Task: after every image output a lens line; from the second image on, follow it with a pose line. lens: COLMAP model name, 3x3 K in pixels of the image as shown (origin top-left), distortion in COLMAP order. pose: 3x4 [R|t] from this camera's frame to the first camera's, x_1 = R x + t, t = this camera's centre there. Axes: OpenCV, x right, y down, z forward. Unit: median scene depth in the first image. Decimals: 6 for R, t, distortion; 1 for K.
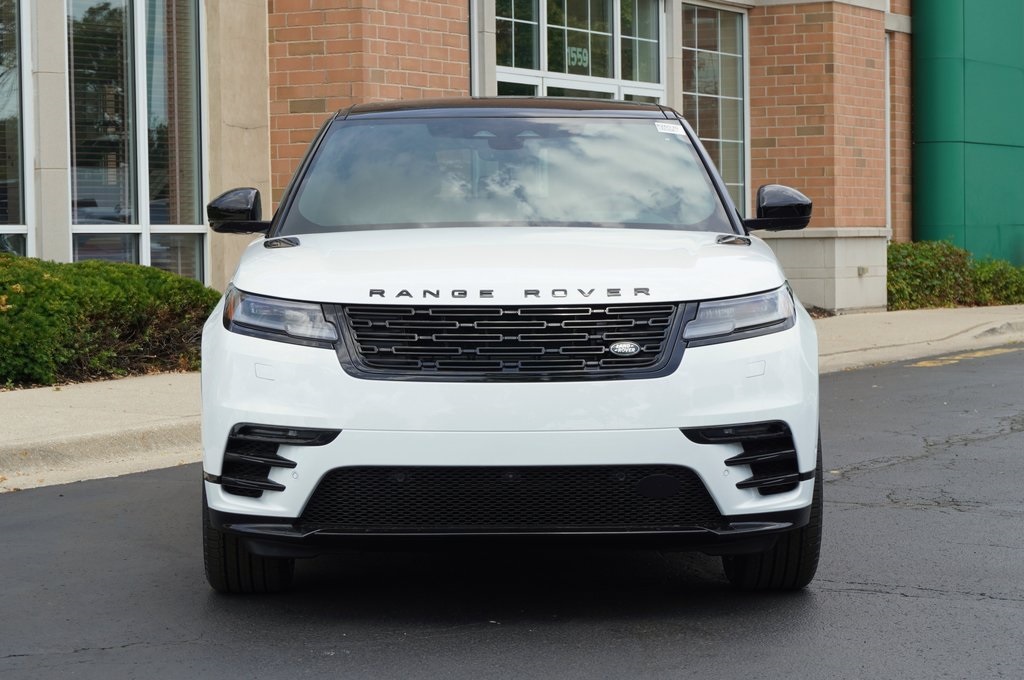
lens RADIAL K [[3057.7, 0, 518.7], [0, 3057.7, 340.9], [0, 0, 1]] dist [0.139974, 0.000000]
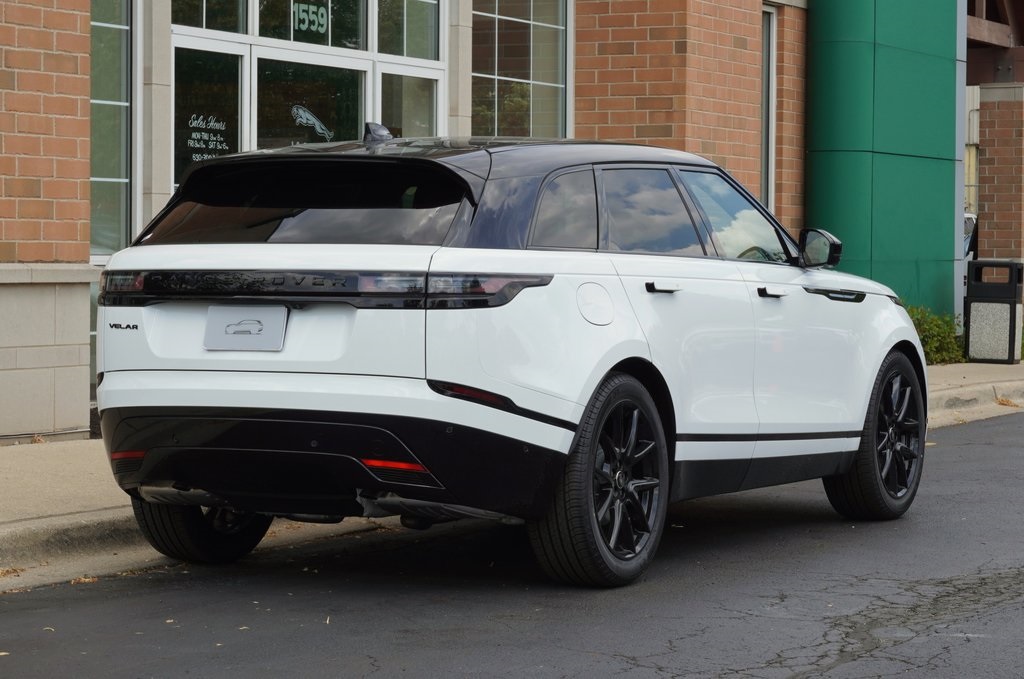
lens RADIAL K [[3057.7, 0, 504.8], [0, 3057.7, 338.8], [0, 0, 1]] dist [0.139974, 0.000000]
pose [[0.999695, 0.024541, 0.002777, 0.058631], [-0.024540, 0.999699, -0.000247, -0.017586], [-0.002782, 0.000178, 0.999996, 0.263171]]
